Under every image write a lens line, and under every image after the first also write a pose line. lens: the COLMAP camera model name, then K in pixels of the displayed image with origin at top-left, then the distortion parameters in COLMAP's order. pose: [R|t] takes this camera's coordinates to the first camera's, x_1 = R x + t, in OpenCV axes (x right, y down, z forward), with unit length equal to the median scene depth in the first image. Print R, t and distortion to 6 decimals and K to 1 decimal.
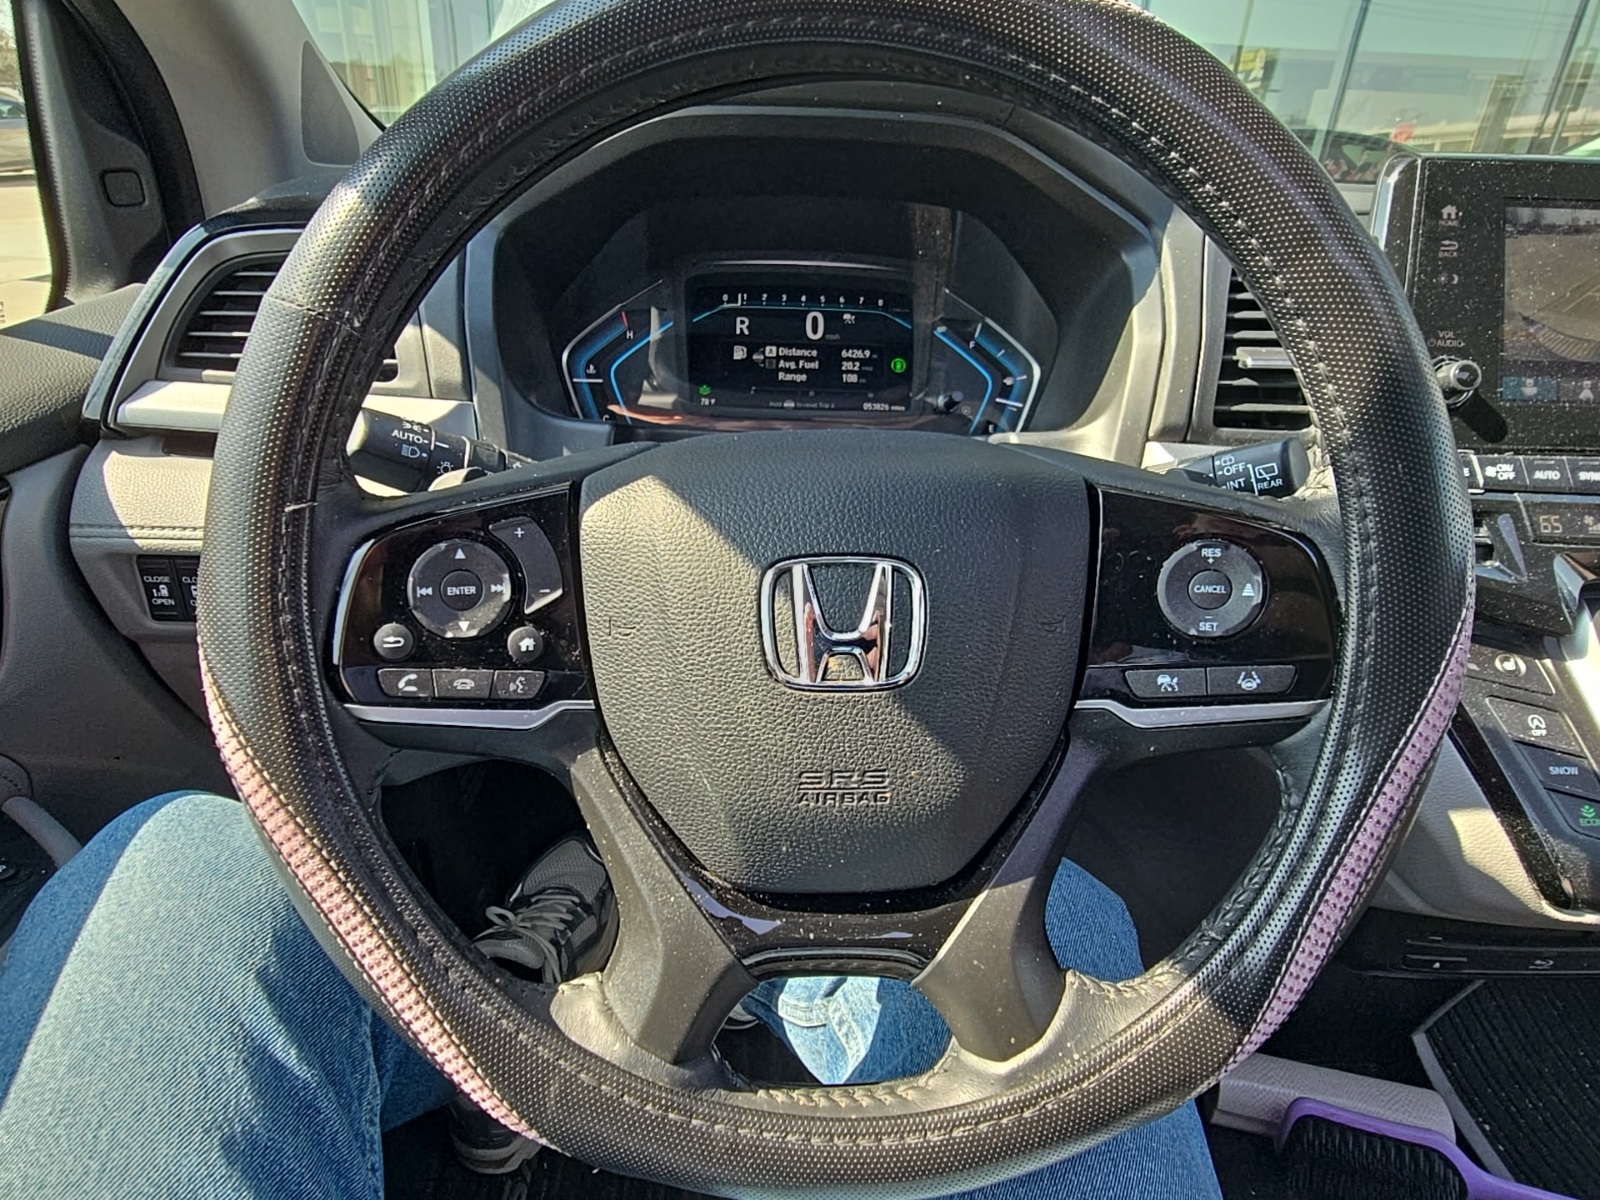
lens RADIAL K [[828.9, 0, 778.7], [0, 828.9, 605.2], [0, 0, 1]] dist [-0.004530, 0.002562]
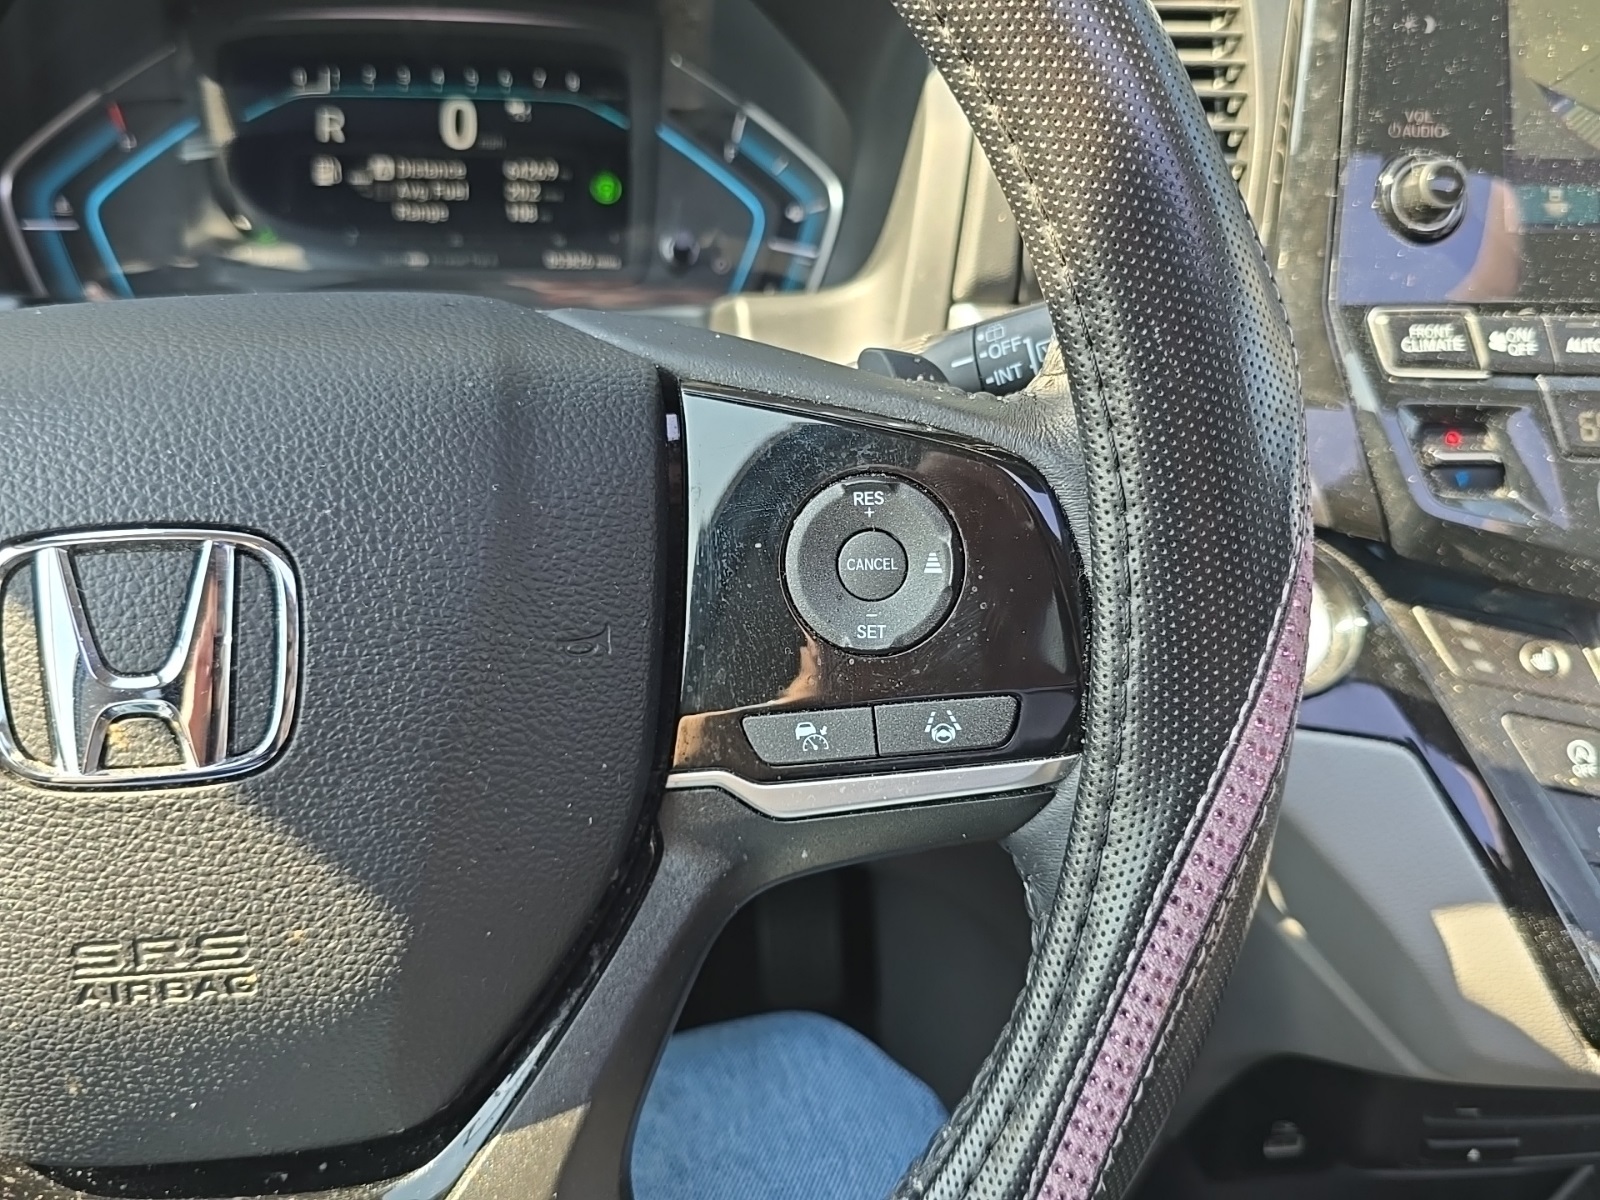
lens RADIAL K [[1296.3, 0, 796.2], [0, 1296.3, 586.3], [0, 0, 1]] dist [0.017564, -0.045980]
pose [[0.996226, -0.039391, 0.077346, 0.397217], [0.039424, 0.999222, 0.001104, -0.007218], [-0.077329, 0.001949, 0.997004, 0.141395]]
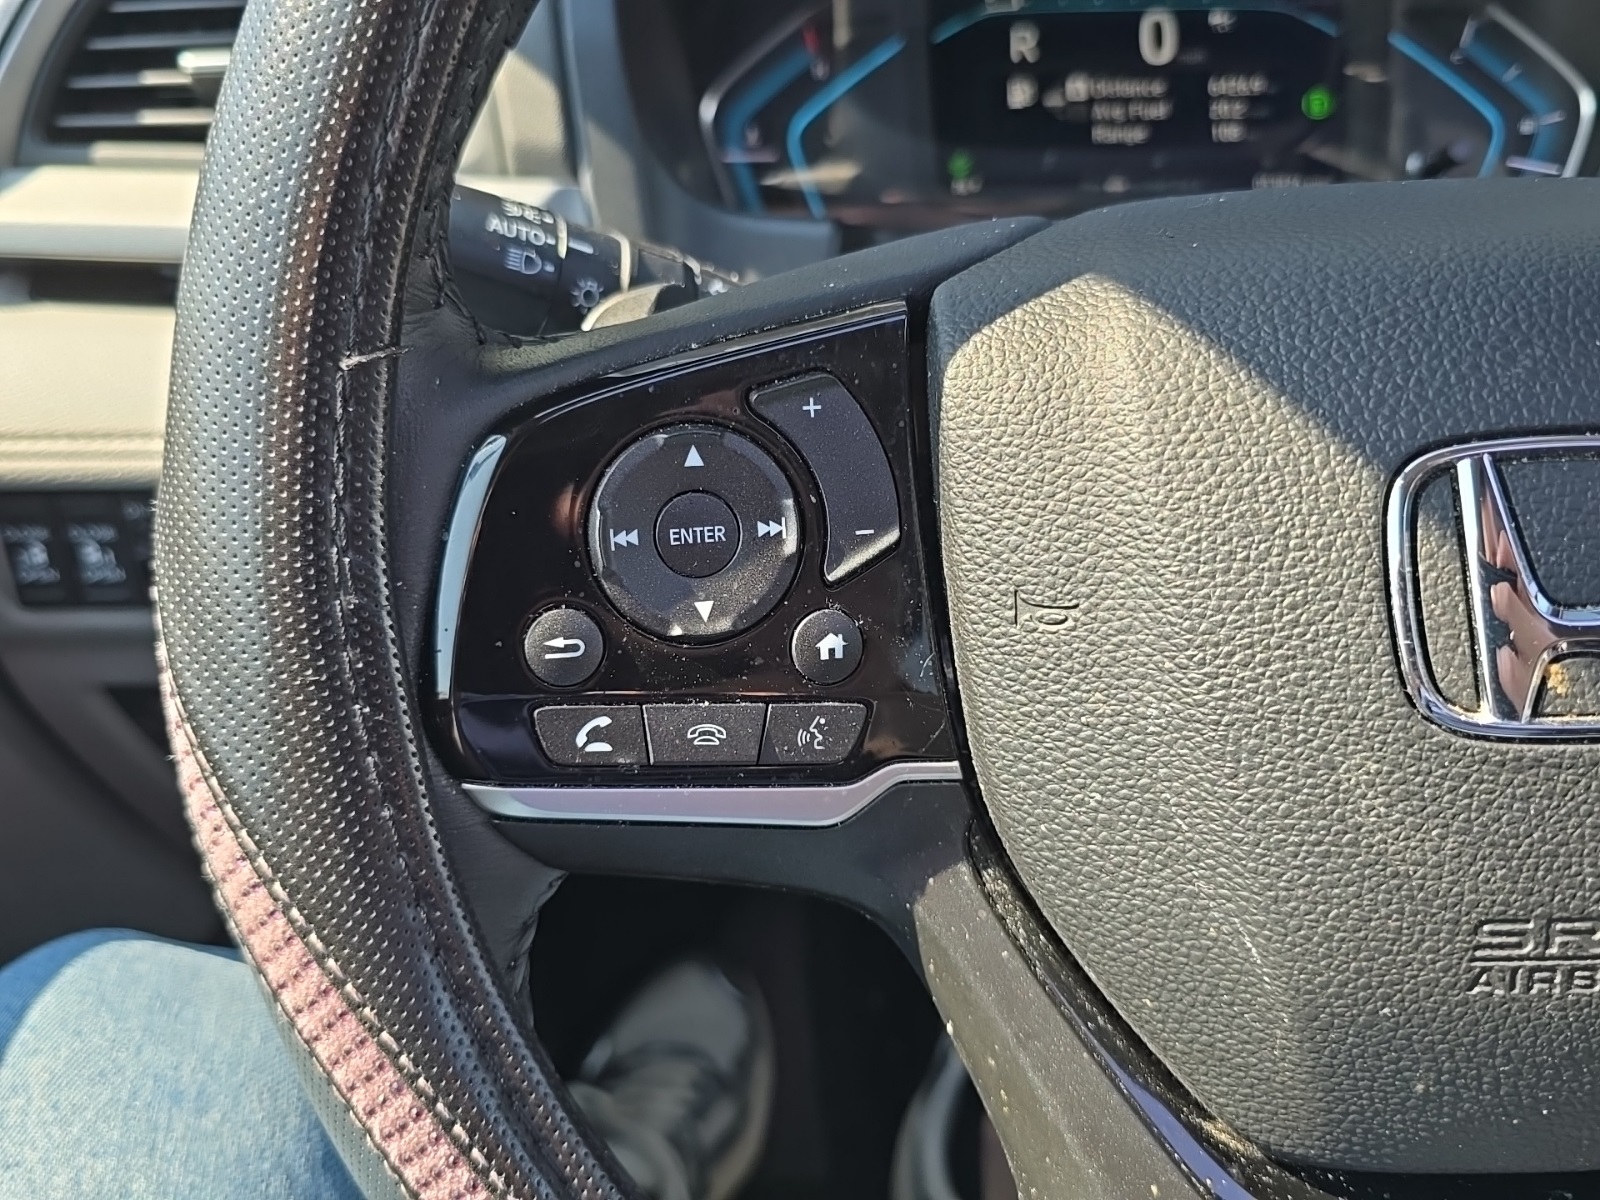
lens RADIAL K [[1296.3, 0, 827.4], [0, 1296.3, 588.5], [0, 0, 1]] dist [0.017564, -0.045980]
pose [[0.997741, -0.022261, -0.063381, -0.255287], [0.023604, 0.999511, 0.020529, -0.000723], [0.062893, -0.021978, 0.997778, 0.267921]]
